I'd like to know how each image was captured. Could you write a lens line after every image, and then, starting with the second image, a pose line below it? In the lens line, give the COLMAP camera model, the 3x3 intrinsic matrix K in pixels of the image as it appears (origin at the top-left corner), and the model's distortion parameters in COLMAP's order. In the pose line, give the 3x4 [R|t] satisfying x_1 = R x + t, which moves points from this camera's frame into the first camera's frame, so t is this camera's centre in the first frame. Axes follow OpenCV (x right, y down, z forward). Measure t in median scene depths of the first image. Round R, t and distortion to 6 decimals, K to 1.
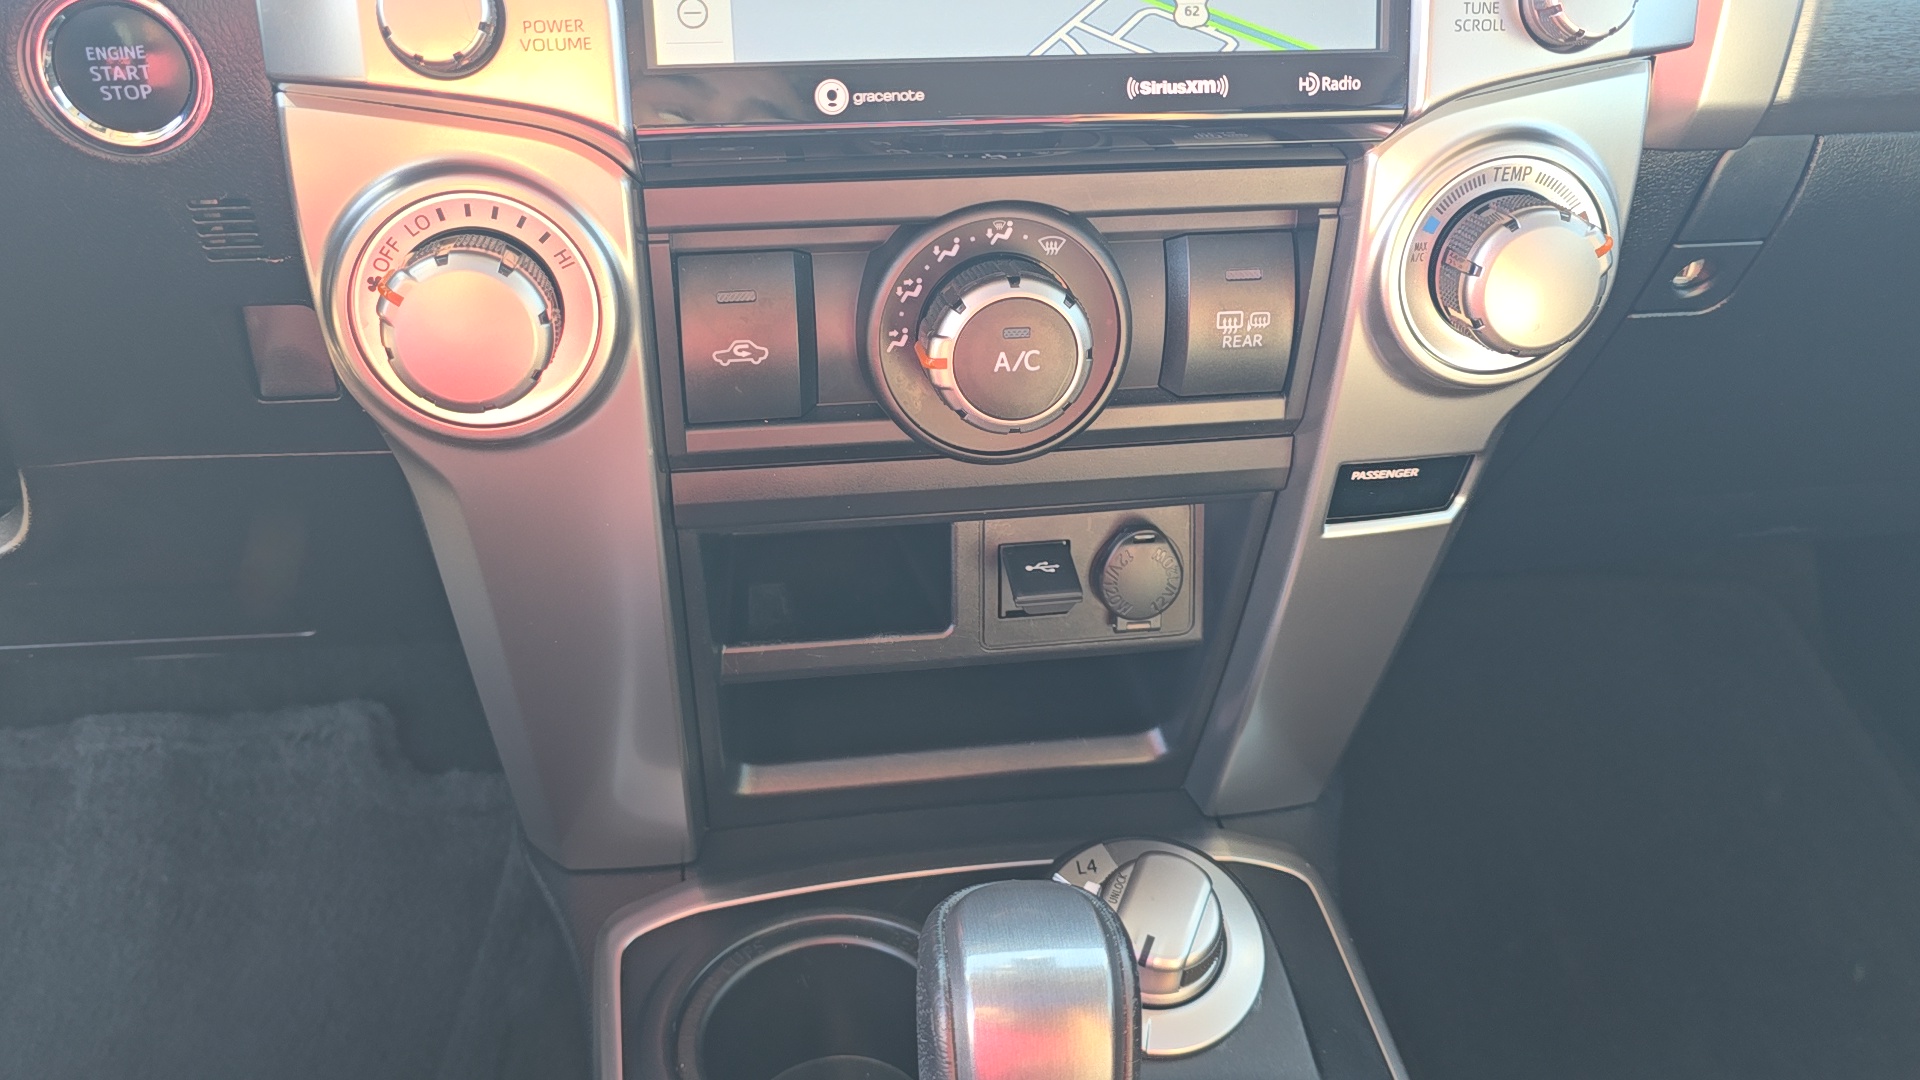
lens RADIAL K [[1612.8, 0, 979.7], [0, 1612.8, 533.5], [0, 0, 1]] dist [-0.025188, 0.020160]
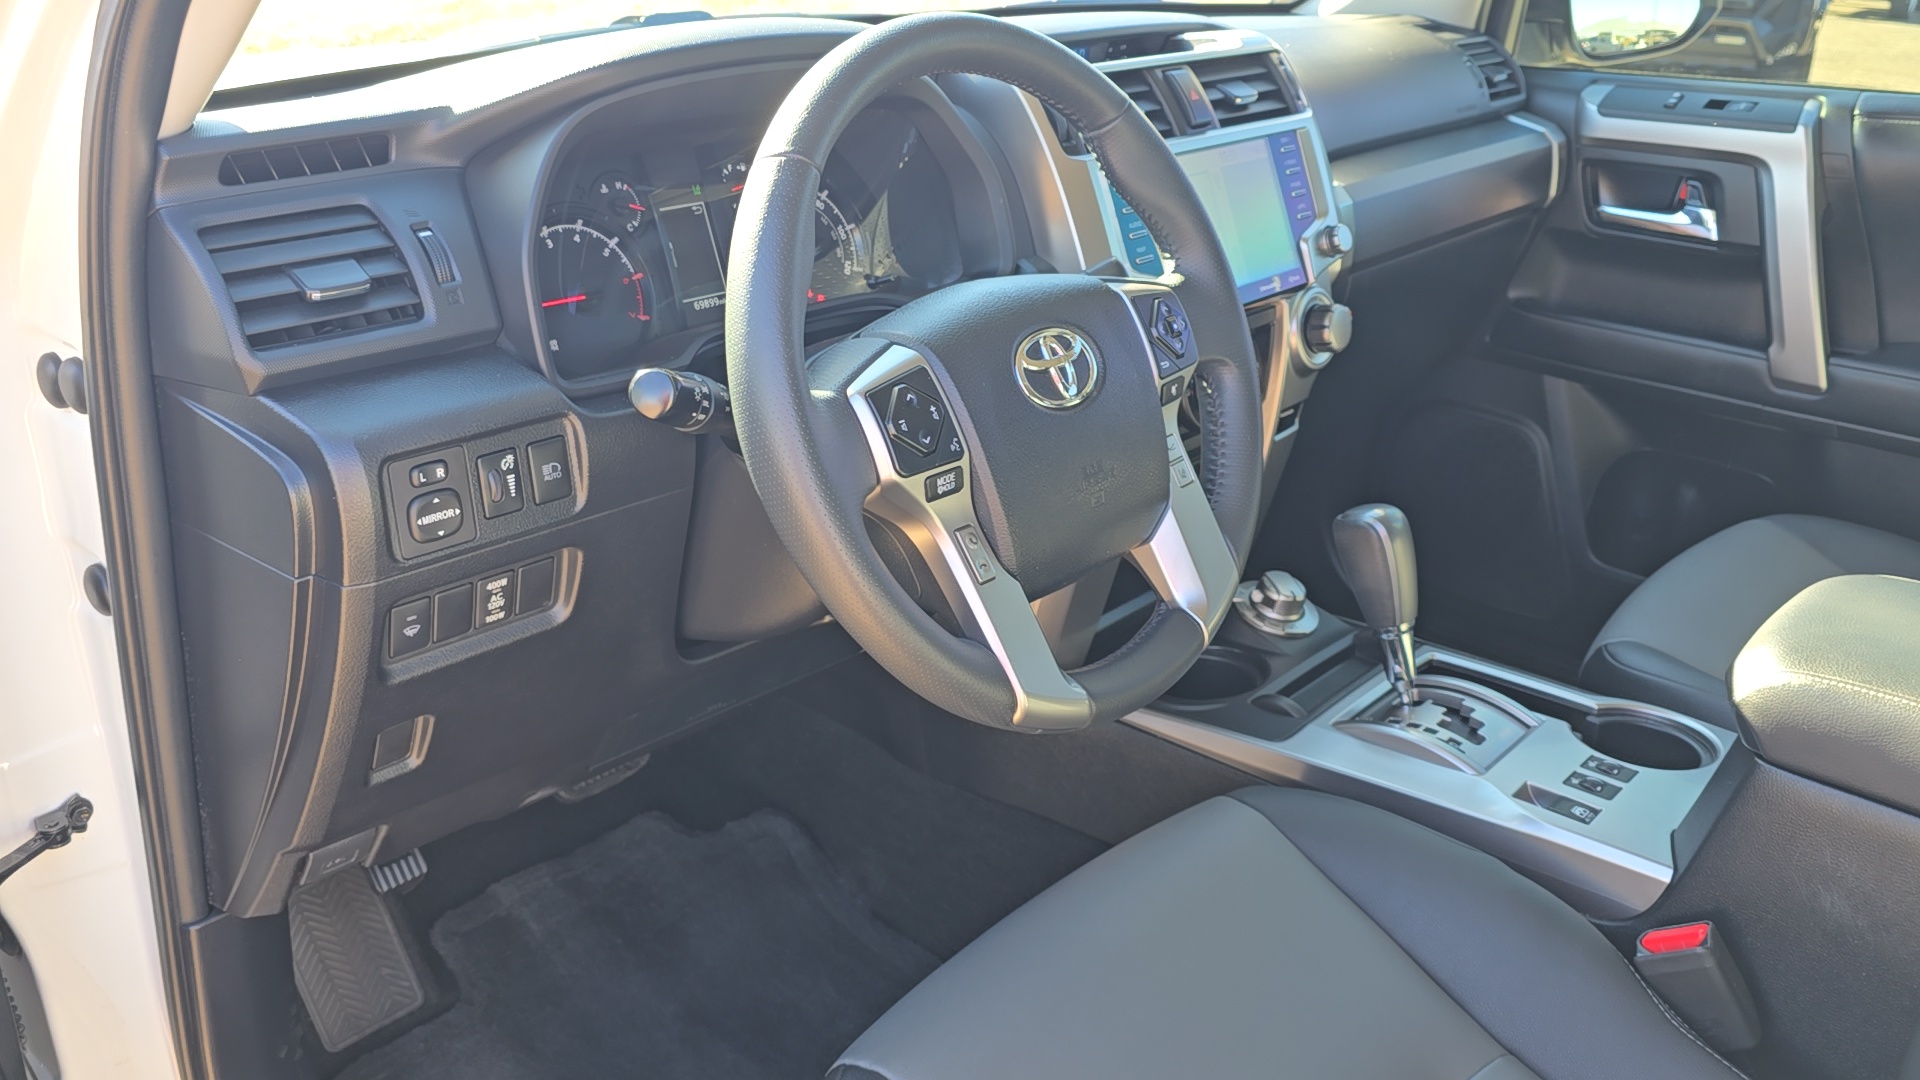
lens RADIAL K [[1612.8, 0, 970.9], [0, 1612.8, 551.0], [0, 0, 1]] dist [-0.025188, 0.020160]
pose [[0.768756, -0.268037, 0.580664, -2.185935], [0.370035, 0.926946, -0.062017, 0.184396], [-0.521621, 0.262542, 0.811778, -1.102987]]
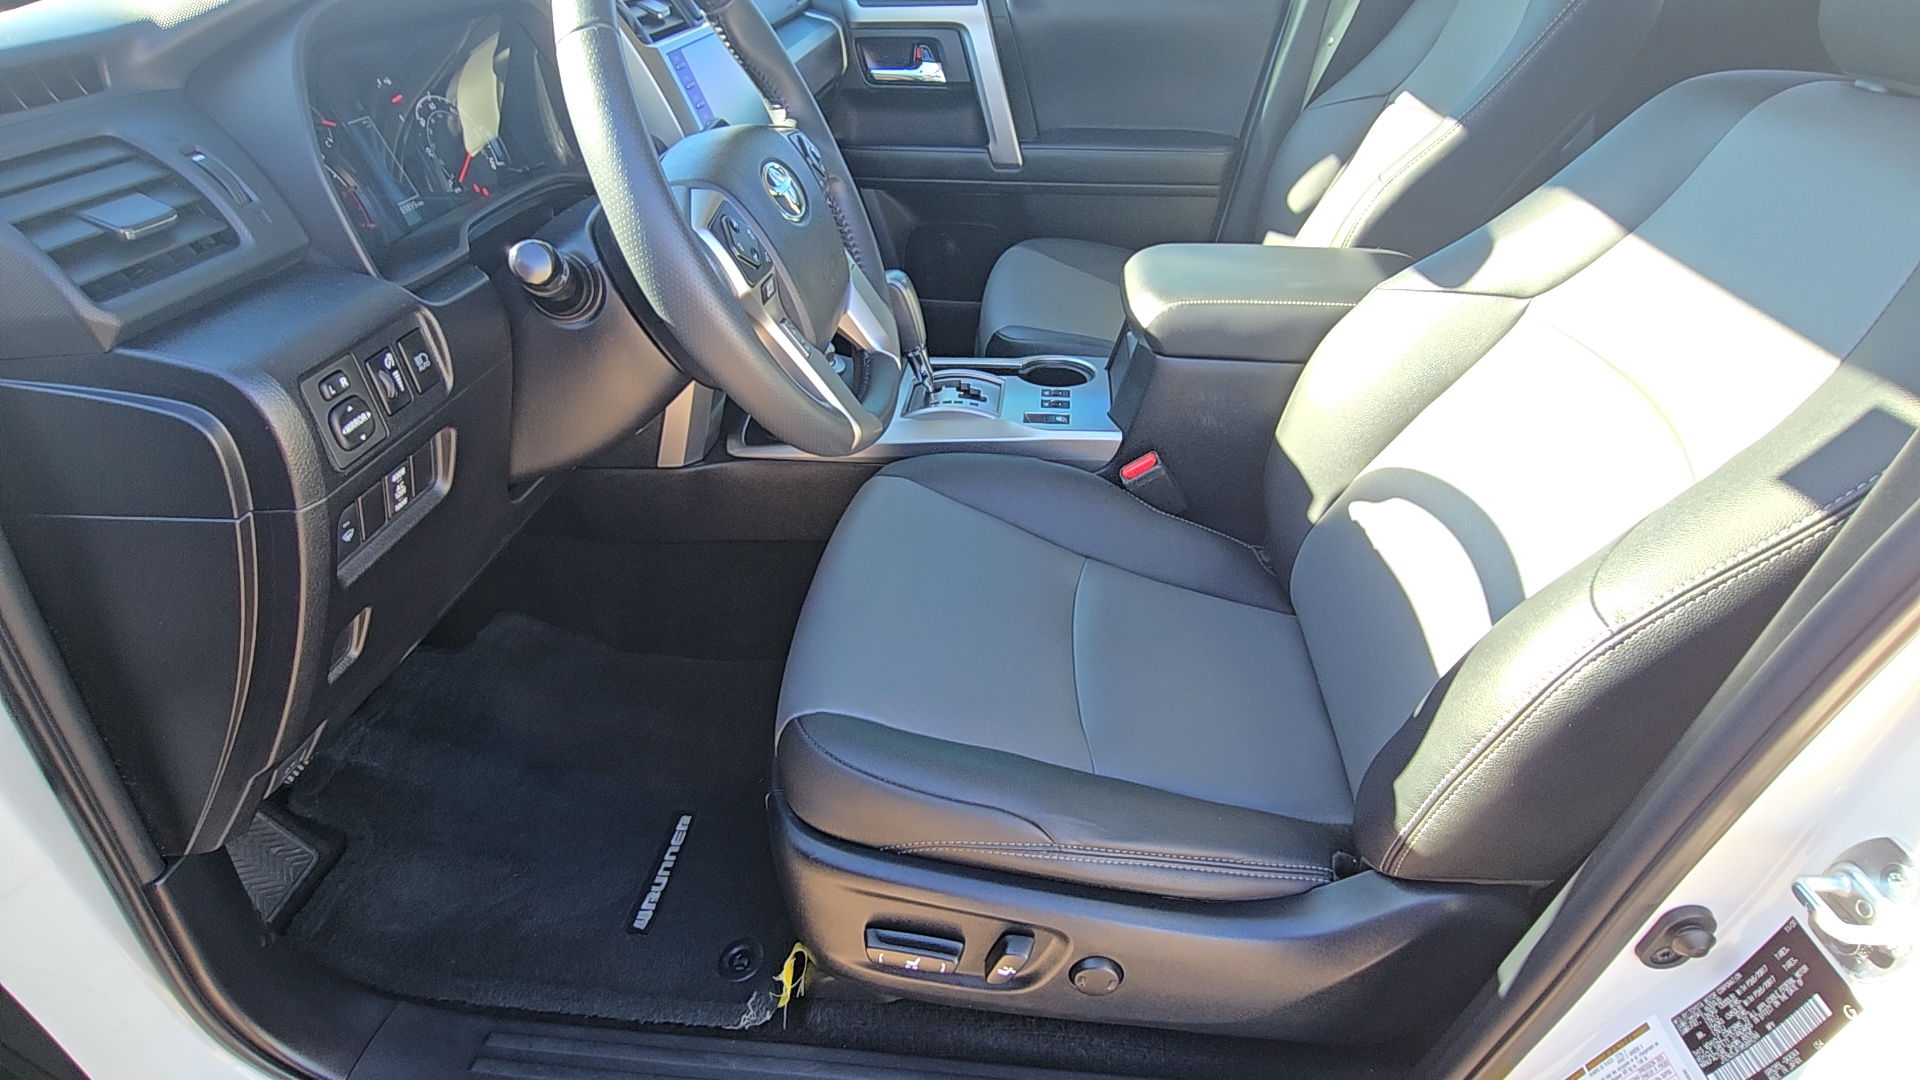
lens RADIAL K [[973.8, 0, 960.0], [0, 973.8, 548.2], [0, 0, 1]] dist [-0.000085, 0.002563]
pose [[0.237203, -0.572436, 0.784890, -2.444164], [0.560341, 0.740621, 0.370808, -0.121290], [-0.793570, 0.351849, 0.496436, -0.398676]]
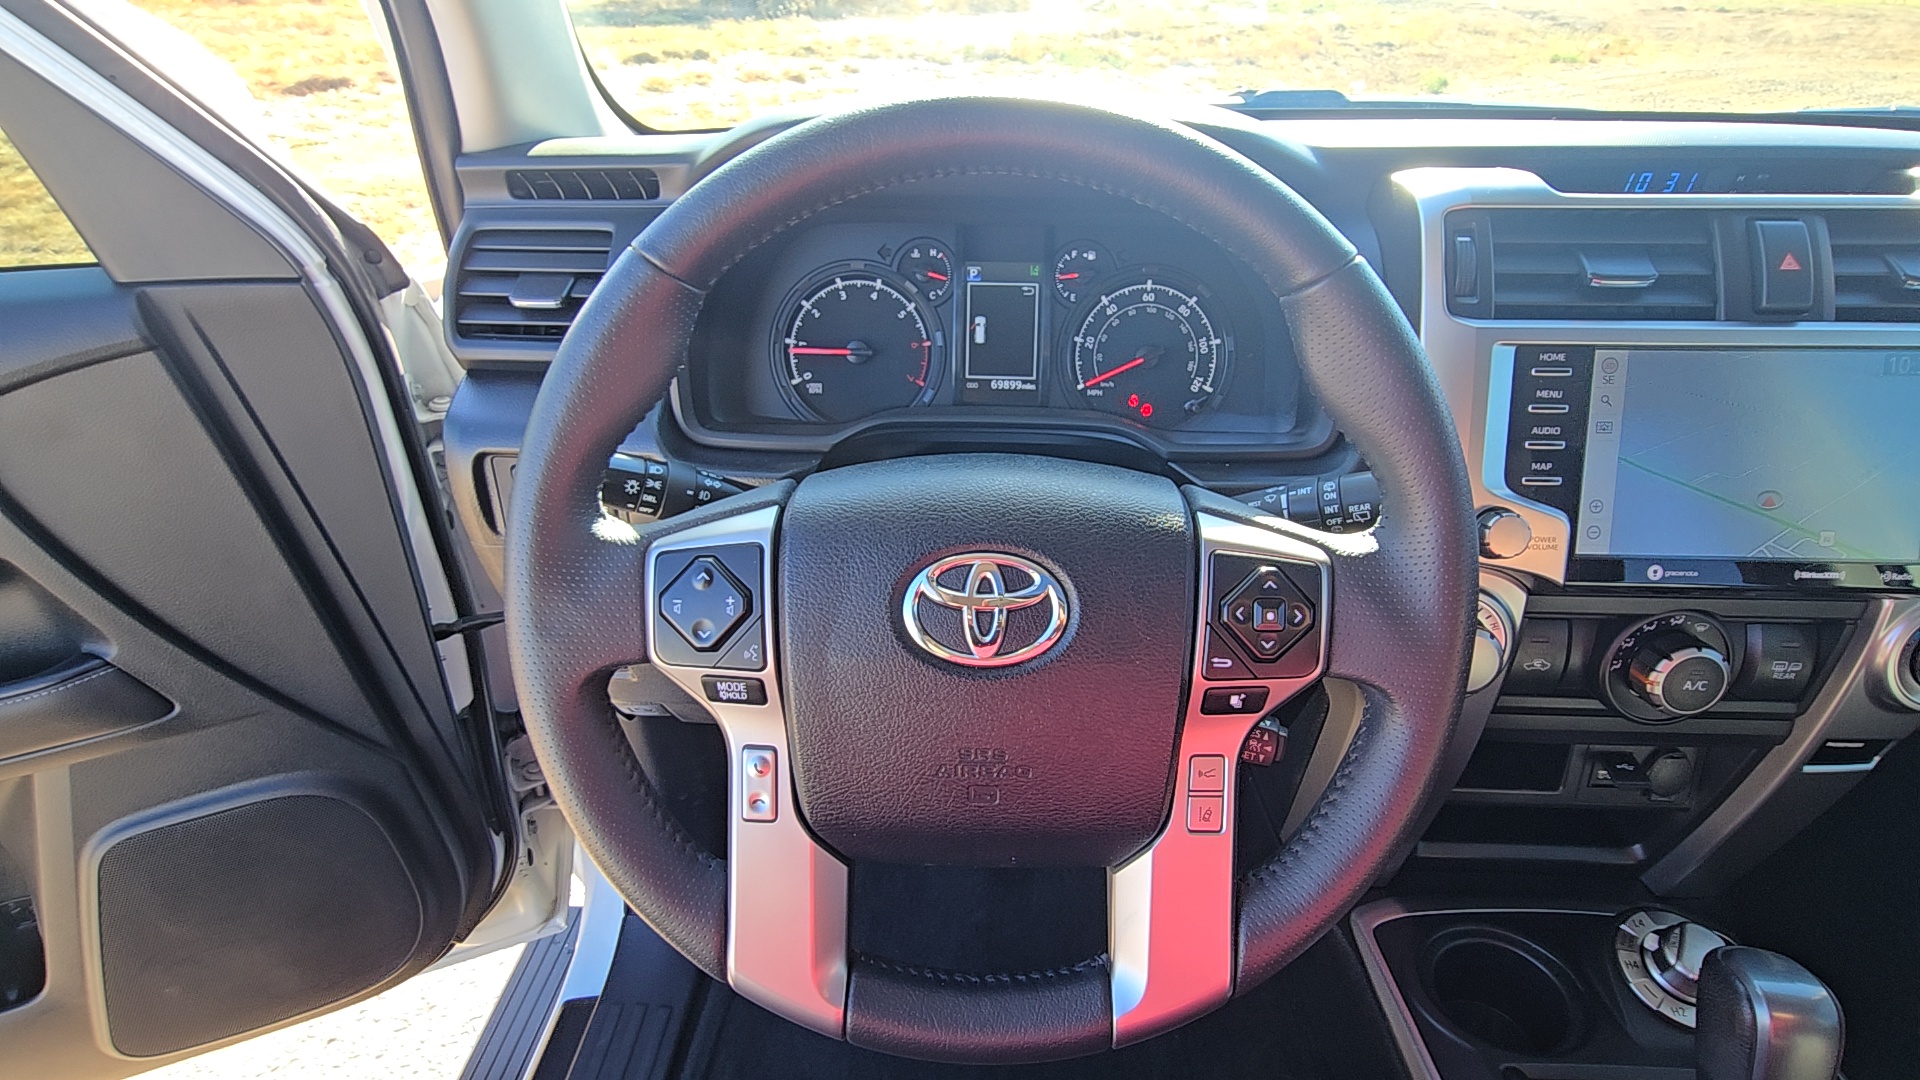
lens RADIAL K [[973.8, 0, 968.6], [0, 973.8, 552.4], [0, 0, 1]] dist [-0.000085, 0.002563]
pose [[0.981198, 0.070928, -0.179501, -0.693137], [-0.085345, 0.993607, -0.073906, -0.104396], [0.173111, 0.087836, 0.980978, -0.432499]]
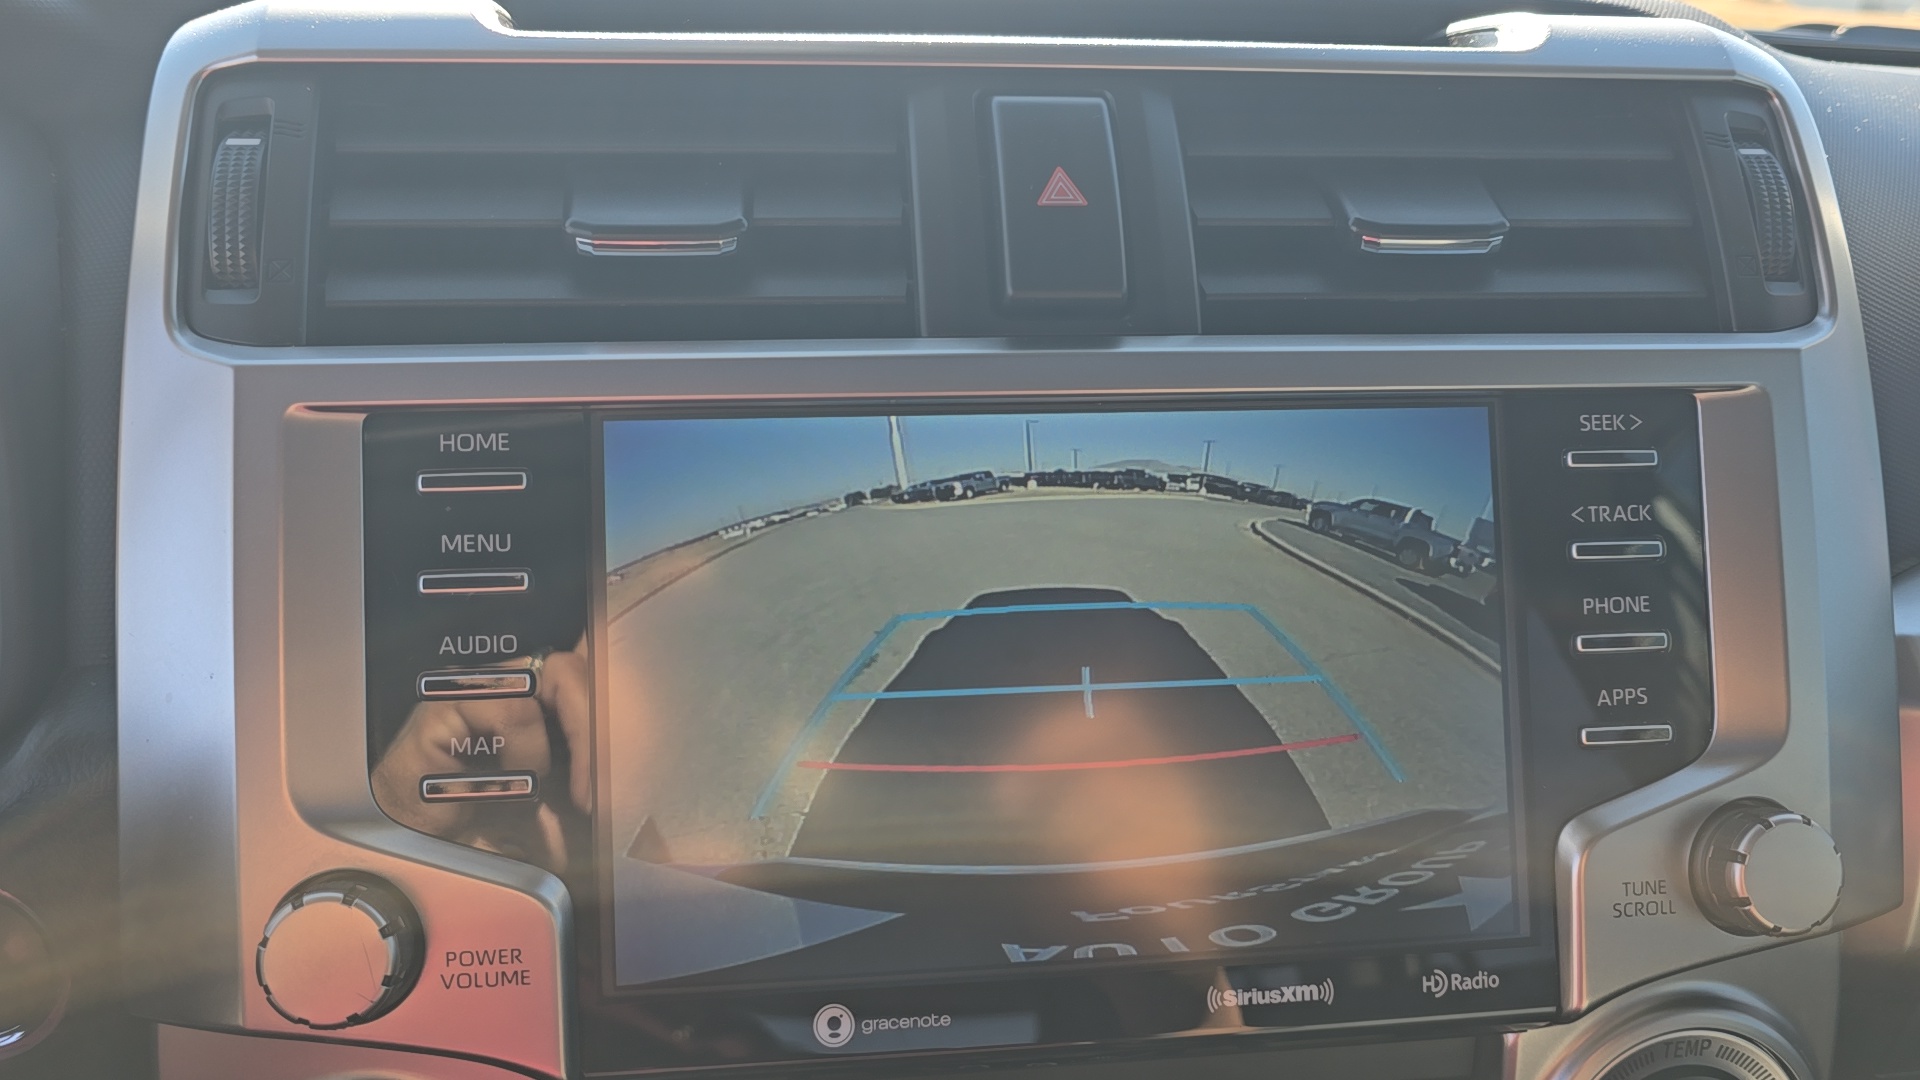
lens RADIAL K [[1612.8, 0, 978.7], [0, 1612.8, 553.6], [0, 0, 1]] dist [-0.025188, 0.020160]
pose [[0.999660, -0.002468, -0.025954, 0.000237], [-0.004519, 0.964040, -0.265718, -0.251773], [0.025676, 0.265745, 0.963701, 0.158159]]
